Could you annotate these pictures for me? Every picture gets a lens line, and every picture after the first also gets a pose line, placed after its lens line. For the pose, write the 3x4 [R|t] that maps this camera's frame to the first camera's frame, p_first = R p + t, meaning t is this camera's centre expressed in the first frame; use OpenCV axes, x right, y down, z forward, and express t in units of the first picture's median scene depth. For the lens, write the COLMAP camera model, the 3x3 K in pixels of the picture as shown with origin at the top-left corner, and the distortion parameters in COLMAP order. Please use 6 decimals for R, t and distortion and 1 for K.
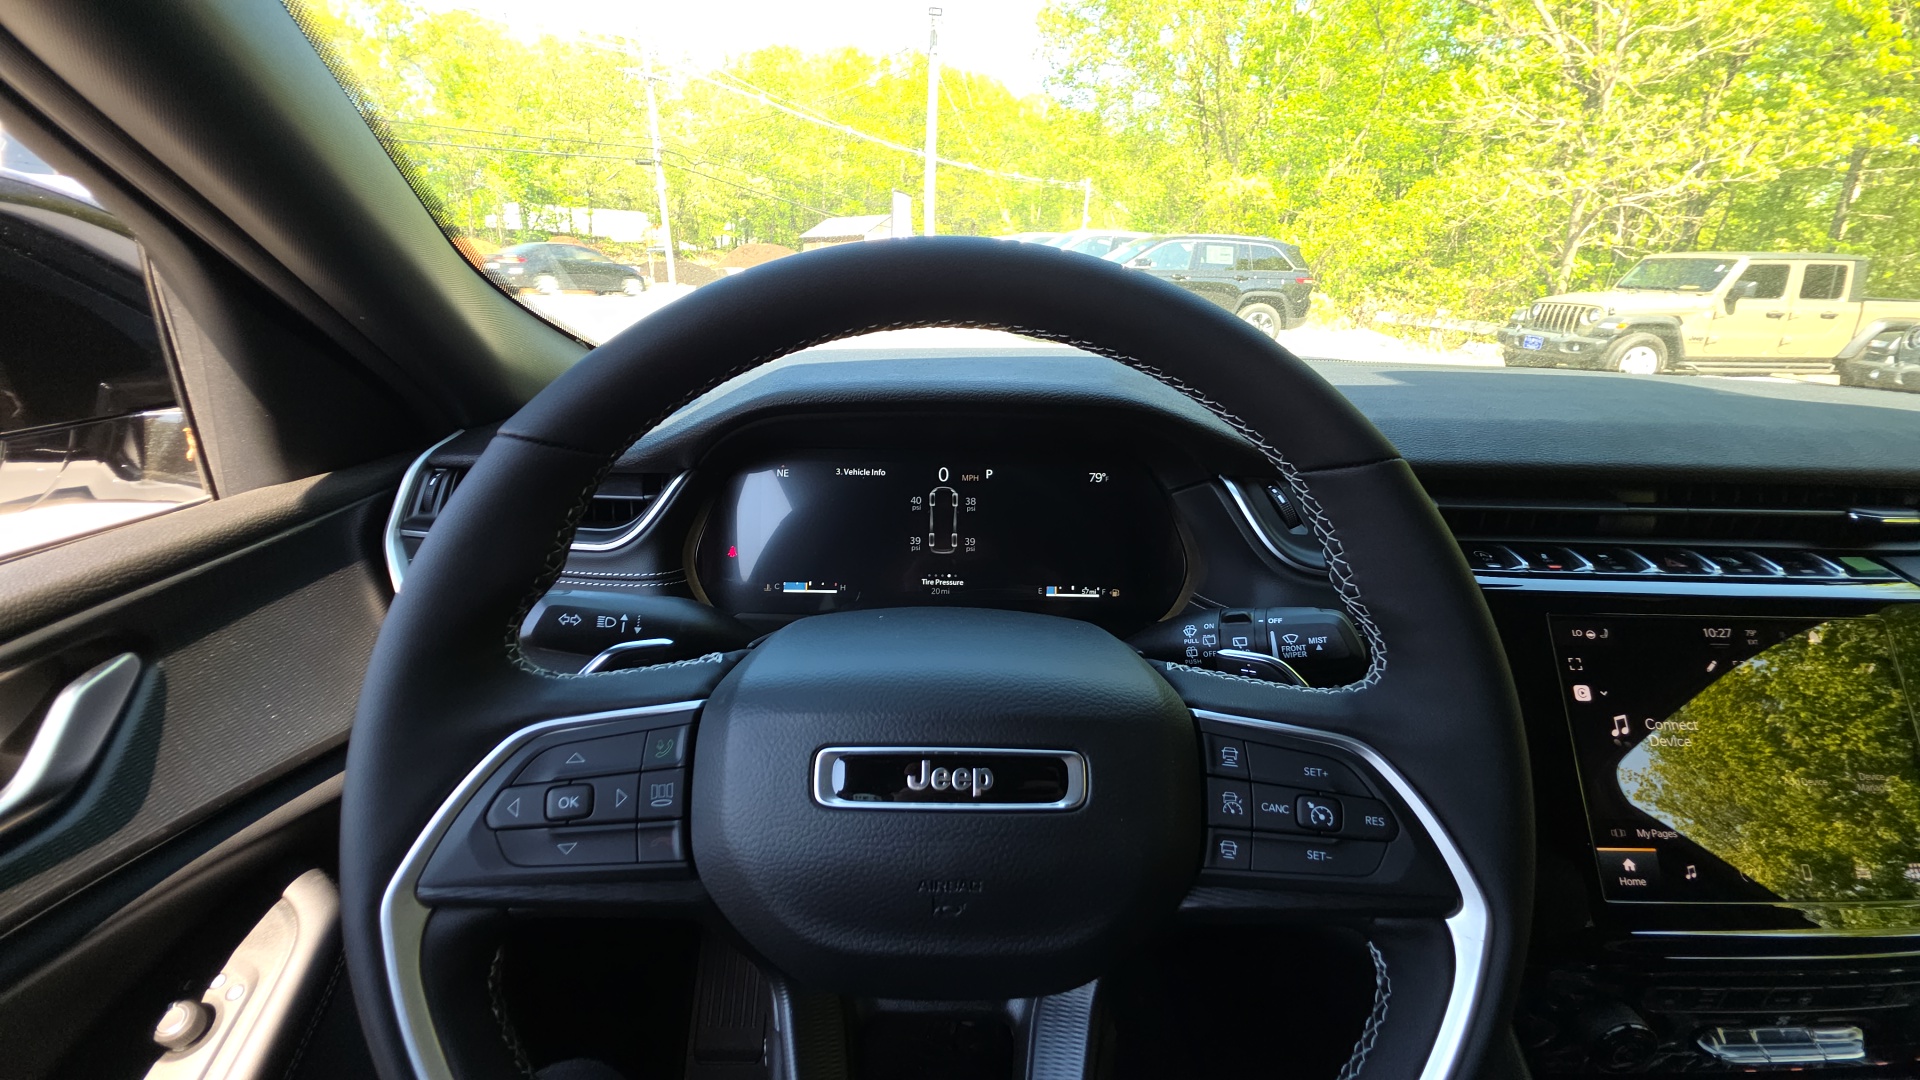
lens RADIAL K [[759.4, 0, 951.5], [0, 759.4, 541.5], [0, 0, 1]] dist [0.012696, -0.007604]
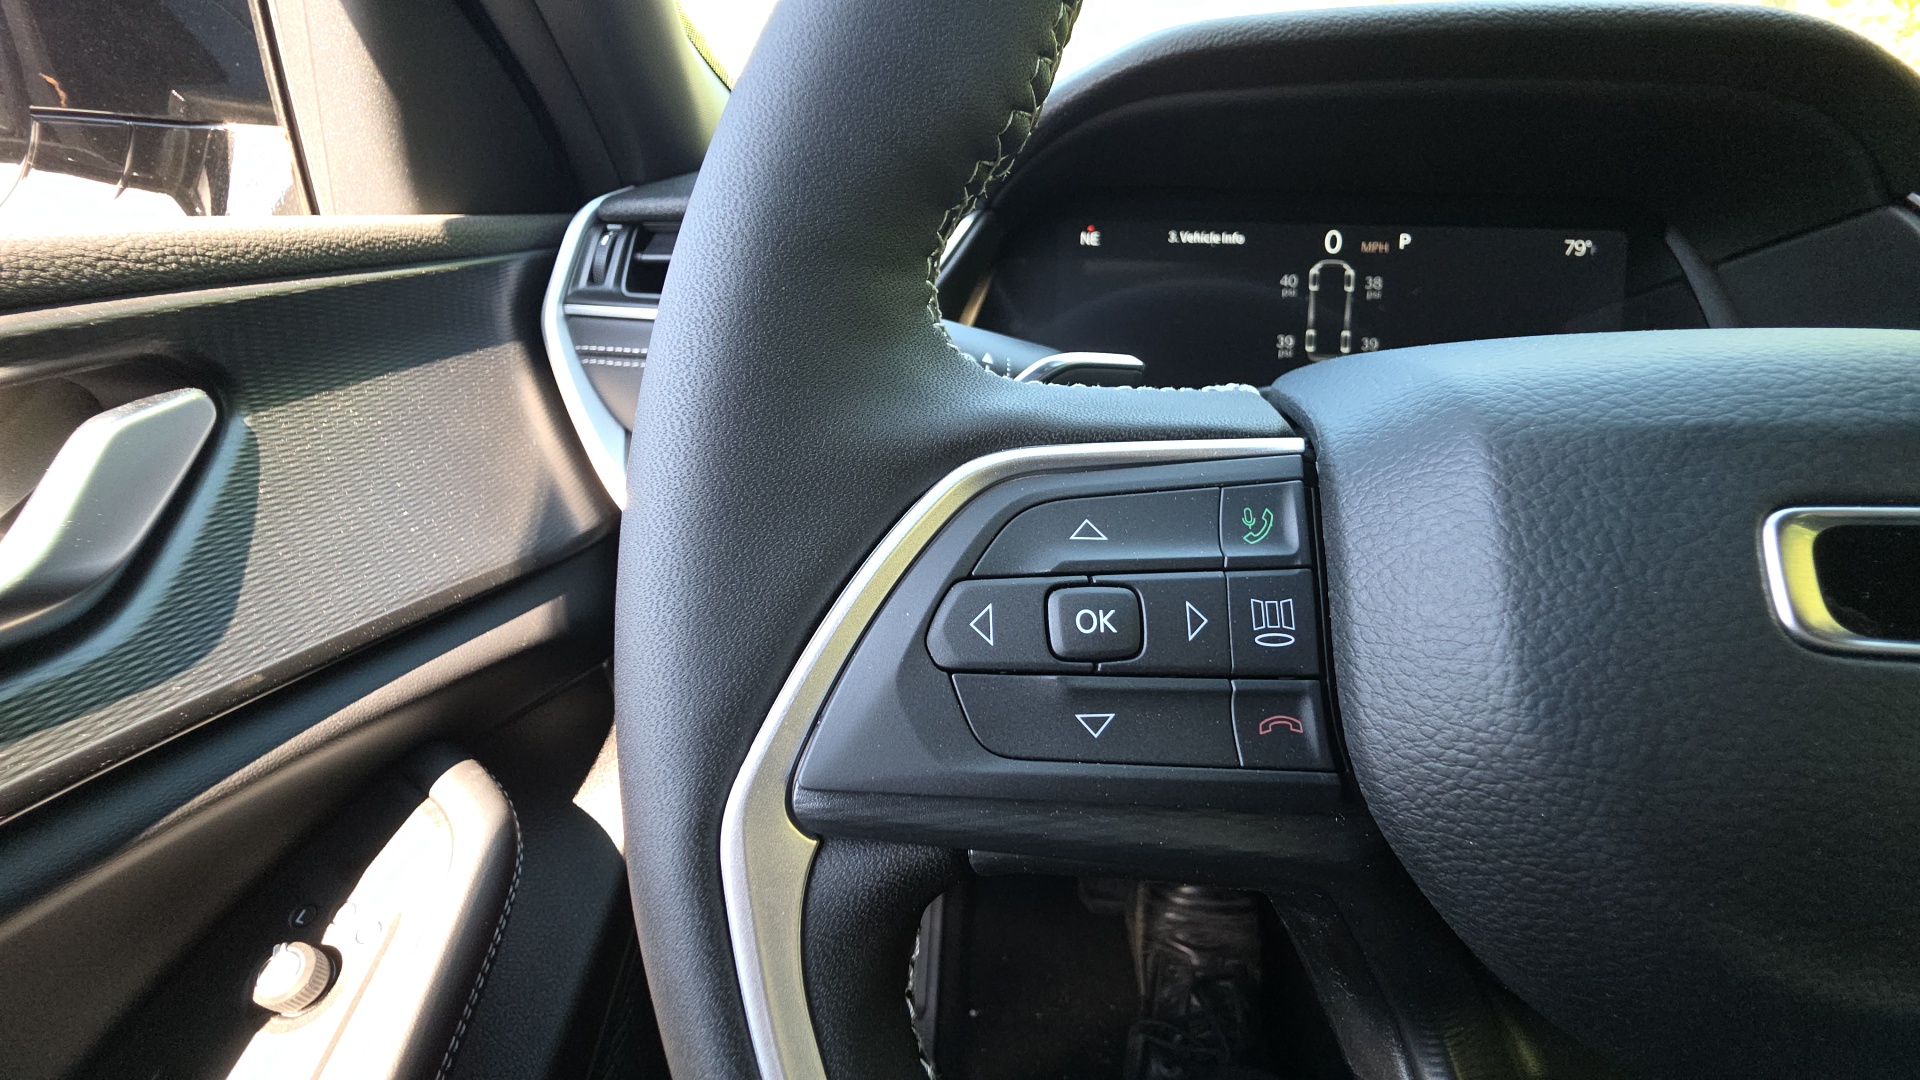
lens RADIAL K [[759.4, 0, 941.5], [0, 759.4, 543.7], [0, 0, 1]] dist [0.012696, -0.007604]
pose [[0.995681, 0.035910, -0.085613, -0.429357], [-0.030057, 0.997184, 0.068706, 0.210056], [0.087839, -0.065836, 0.993957, 0.437721]]
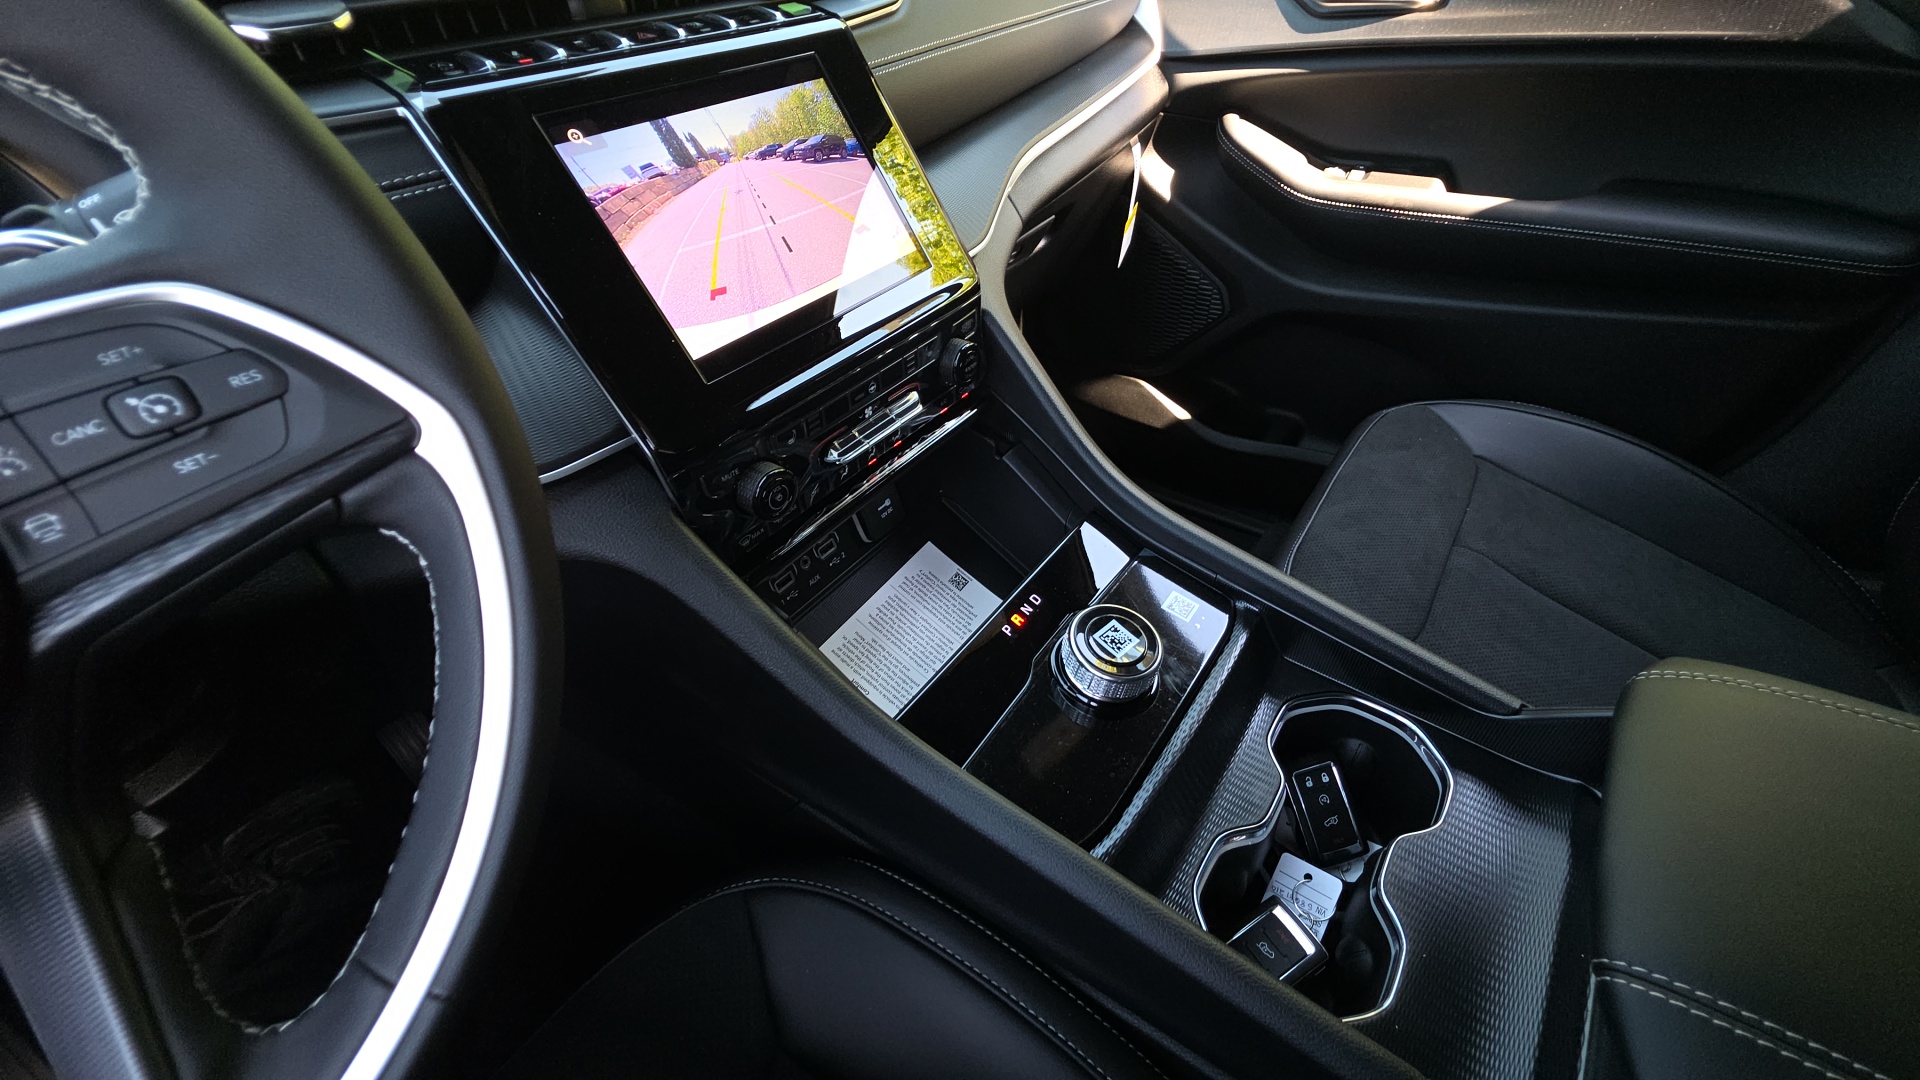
lens RADIAL K [[759.4, 0, 942.9], [0, 759.4, 536.9], [0, 0, 1]] dist [0.012696, -0.007604]
pose [[0.617887, -0.545898, 0.565872, 0.374008], [0.327097, 0.832927, 0.446363, 0.302307], [-0.714999, -0.090707, 0.693216, 0.033607]]
